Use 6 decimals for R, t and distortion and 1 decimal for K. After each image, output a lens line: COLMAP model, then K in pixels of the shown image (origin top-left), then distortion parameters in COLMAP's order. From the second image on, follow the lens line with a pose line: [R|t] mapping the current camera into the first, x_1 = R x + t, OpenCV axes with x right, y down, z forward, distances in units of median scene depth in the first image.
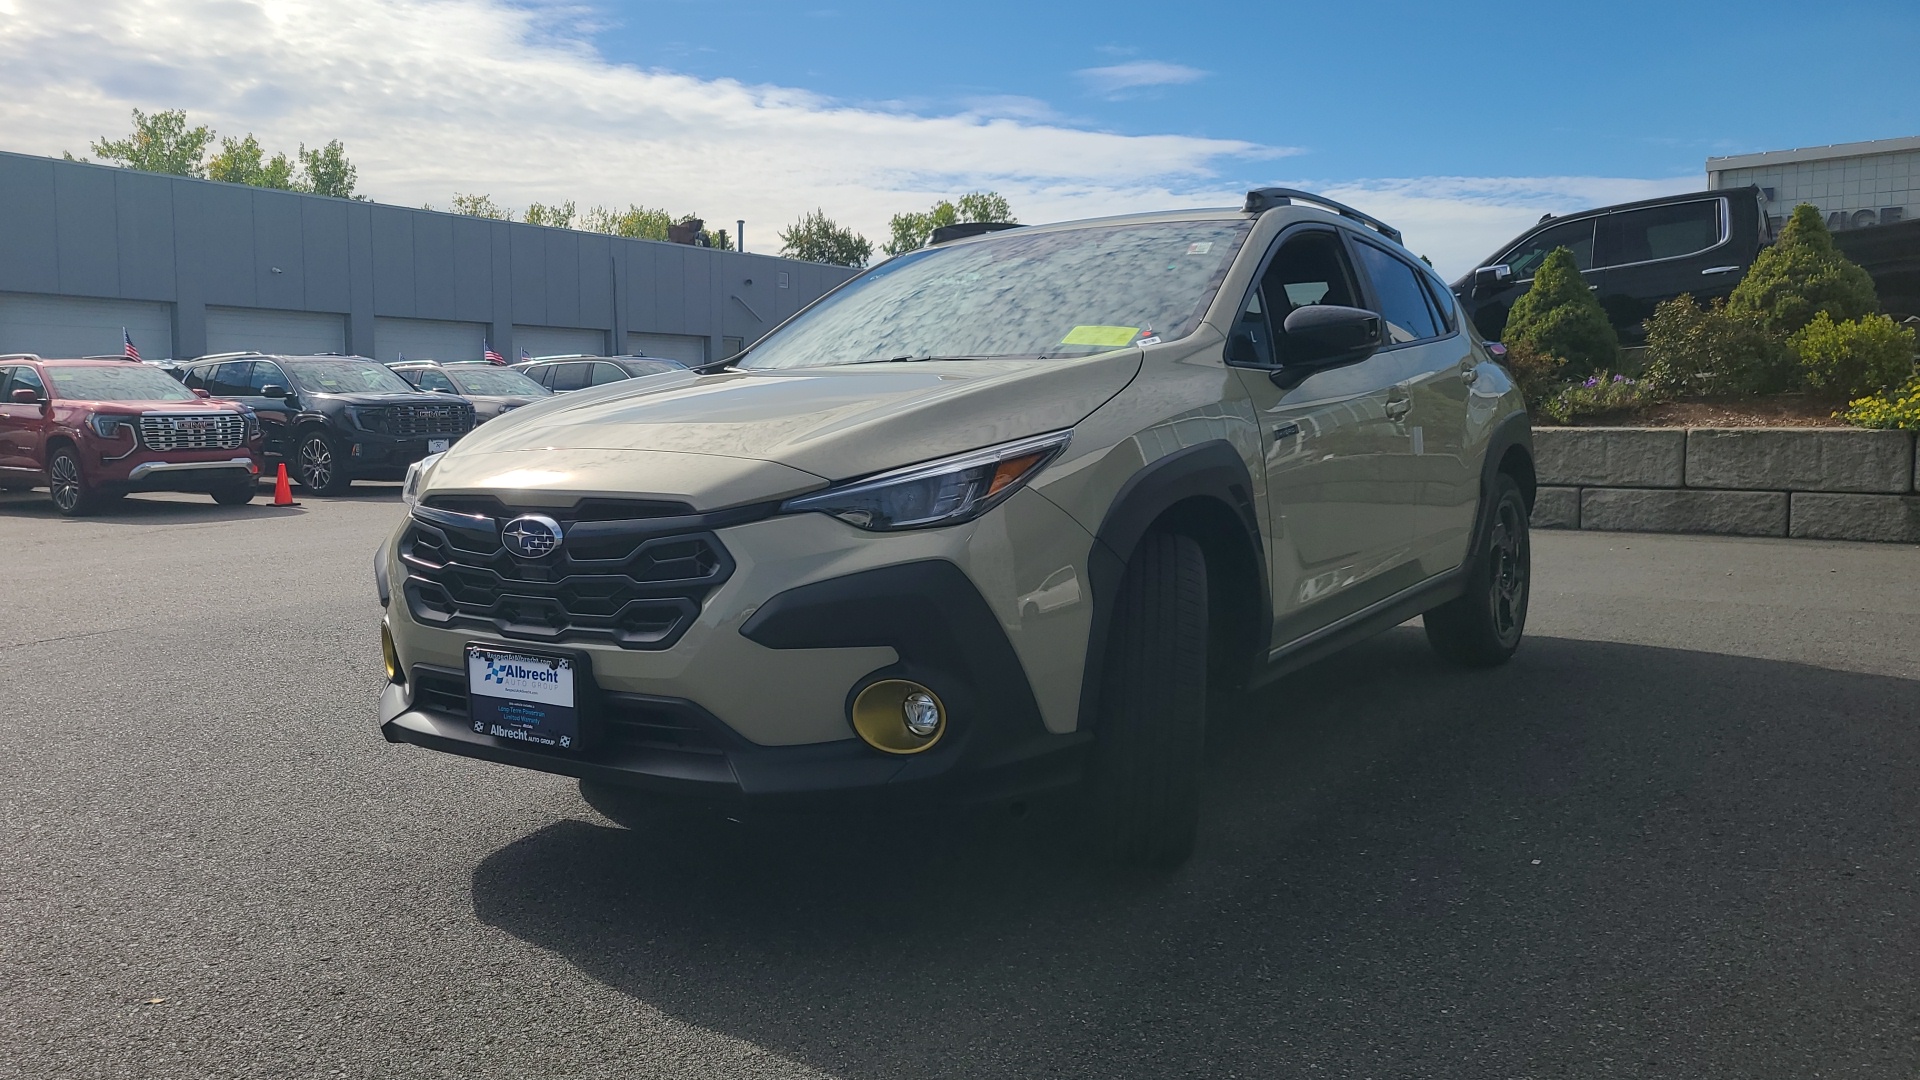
lens RADIAL K [[1469.2, 0, 906.7], [0, 1469.2, 547.7], [0, 0, 1]] dist [0.078523, -0.061656]
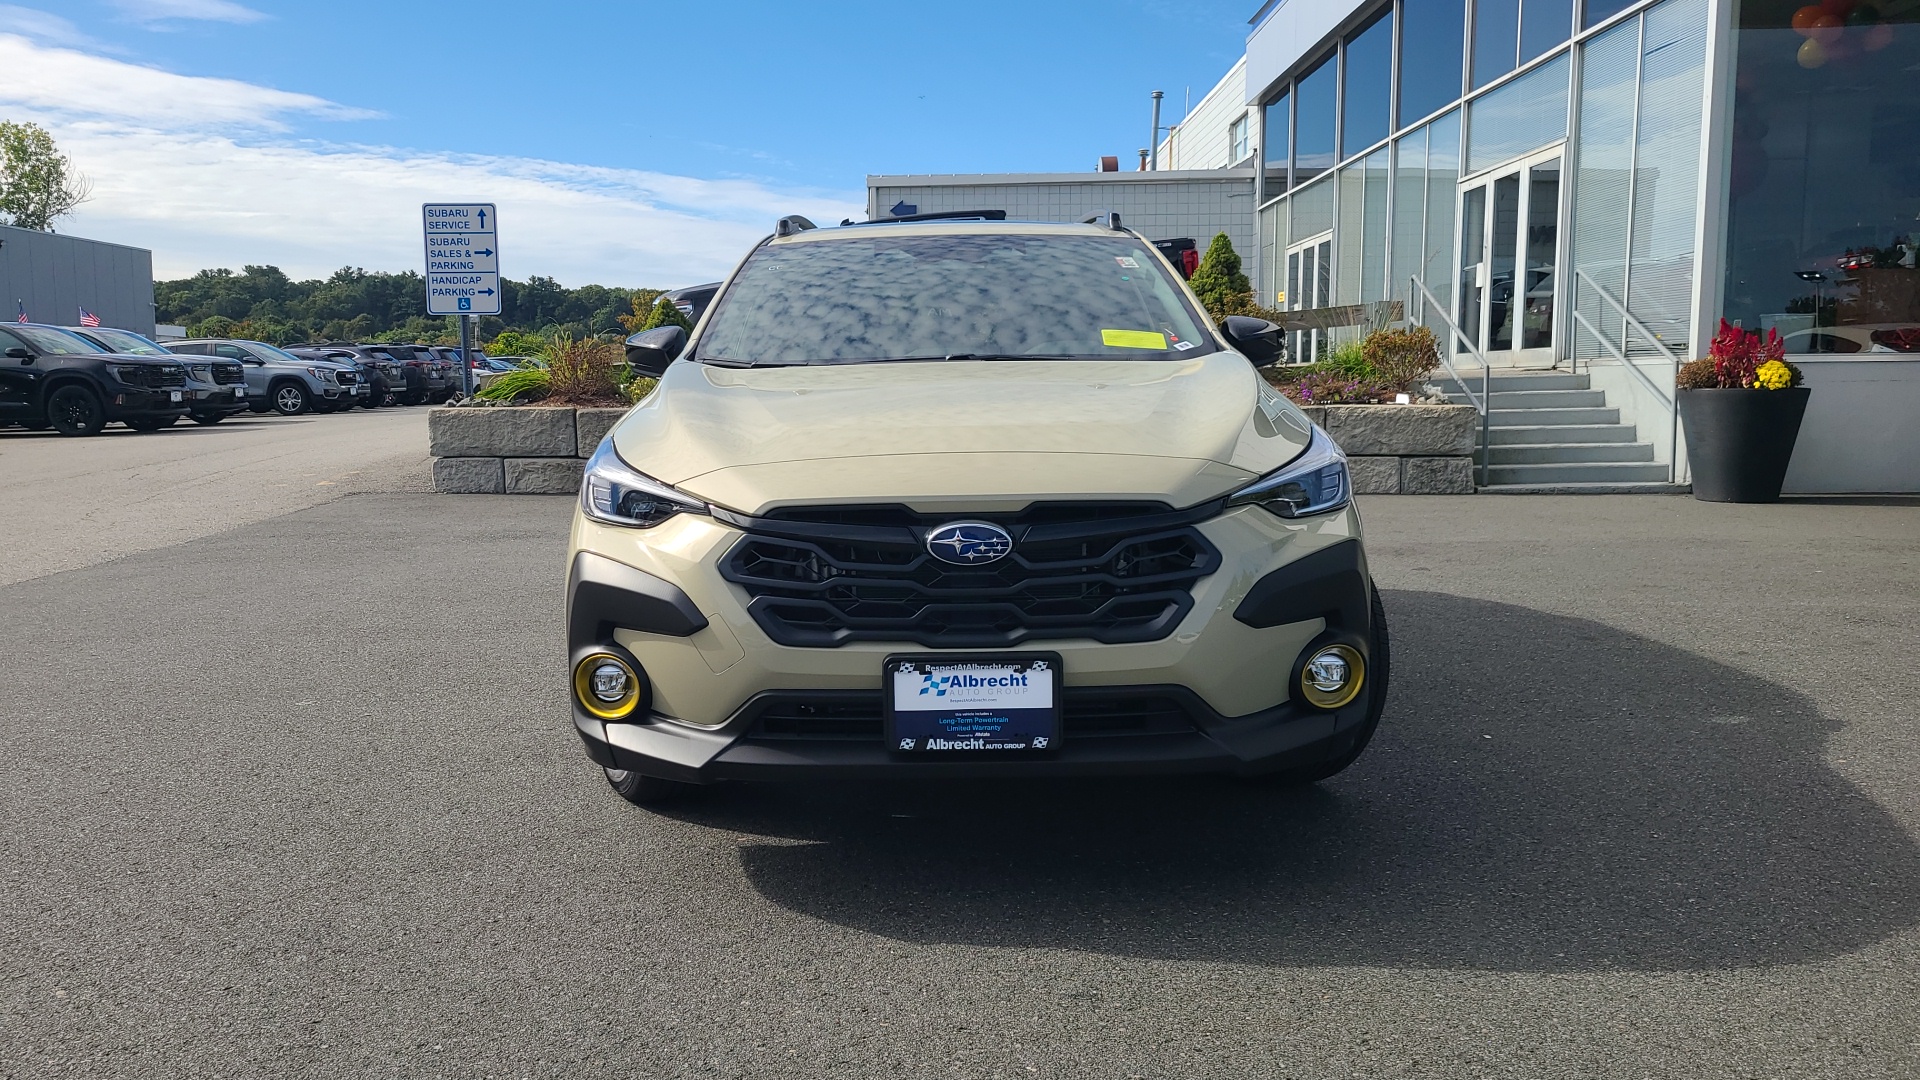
lens RADIAL K [[1469.2, 0, 906.7], [0, 1469.2, 547.7], [0, 0, 1]] dist [0.078523, -0.061656]
pose [[0.809650, -0.065235, 0.583276, -0.851106], [0.054471, 0.997866, 0.035993, -0.041659], [-0.584379, 0.002630, 0.811476, 0.225058]]
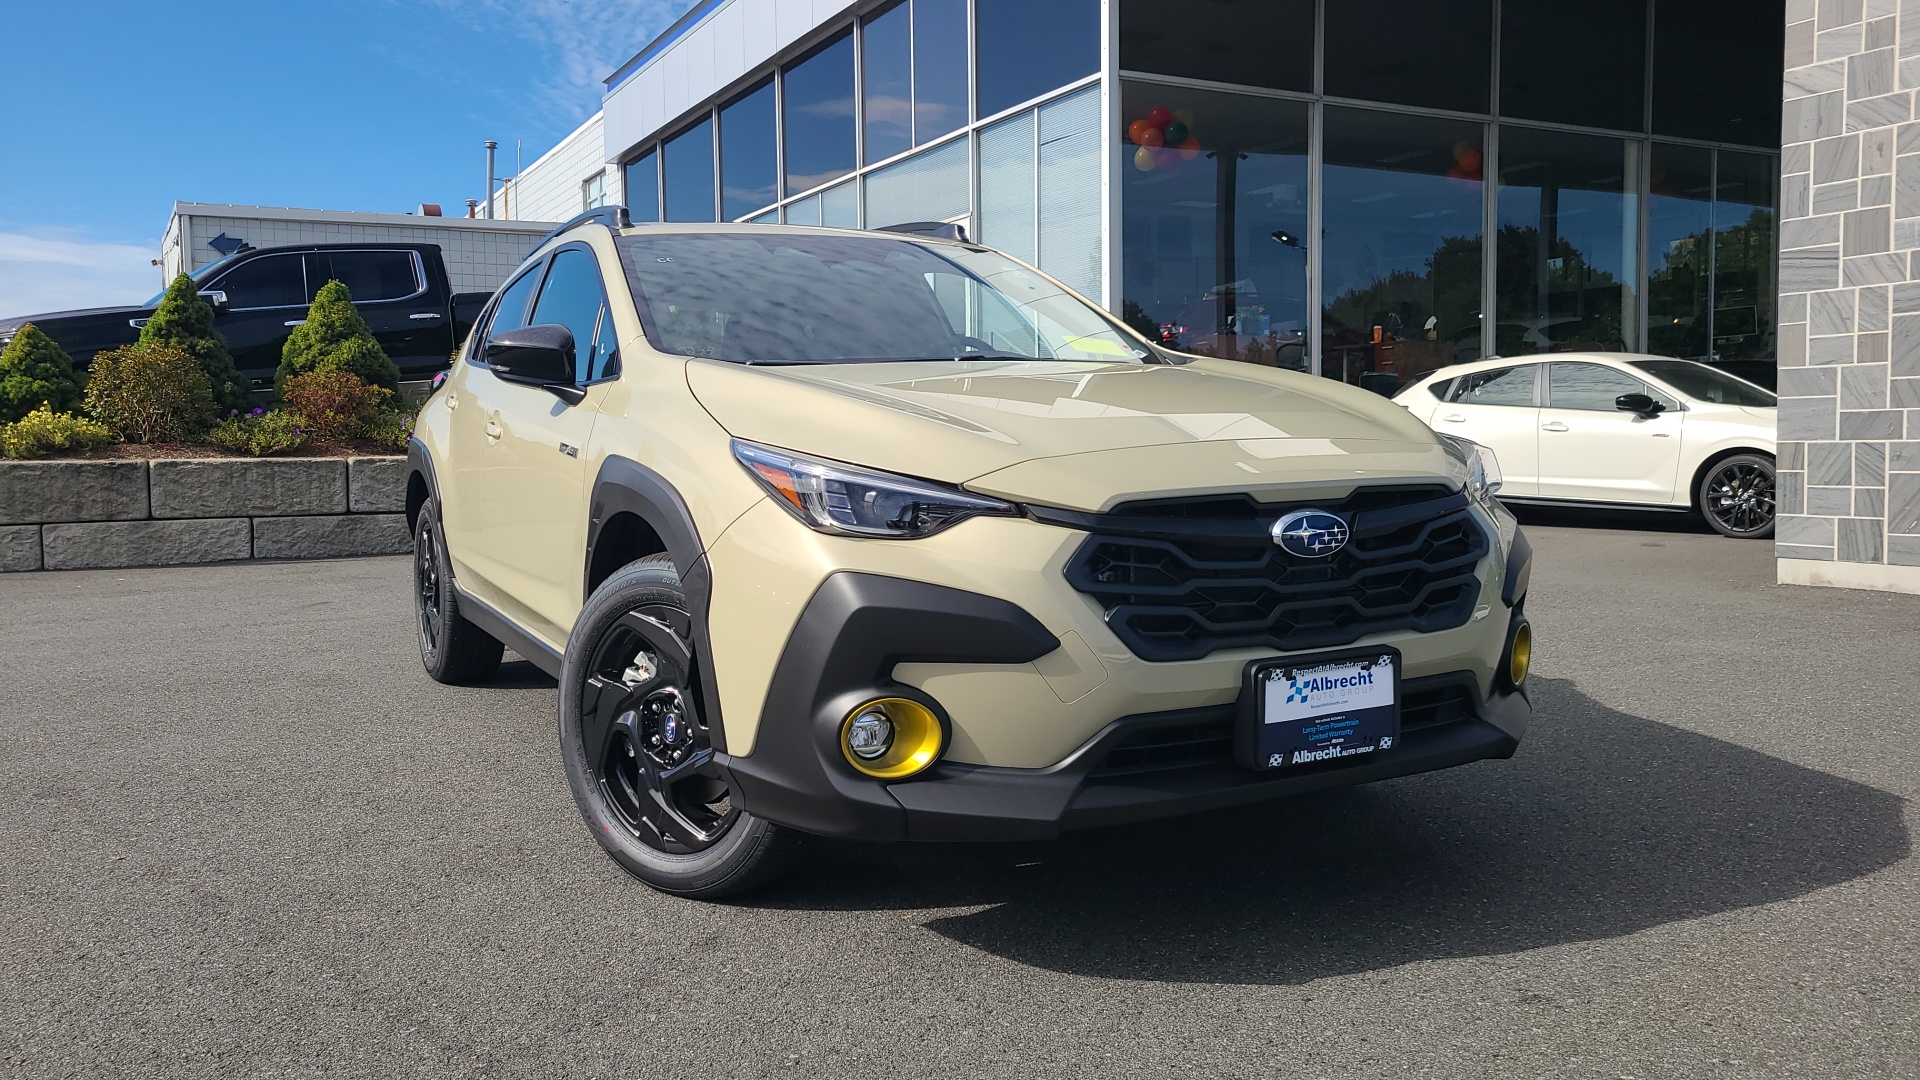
lens RADIAL K [[1469.7, 0, 946.6], [0, 1469.7, 530.9], [0, 0, 1]] dist [0.049087, -0.007213]
pose [[0.422404, -0.058753, 0.904501, -1.154769], [0.093628, 0.995387, 0.020932, -0.048611], [-0.901559, 0.075845, 0.425957, 0.807015]]
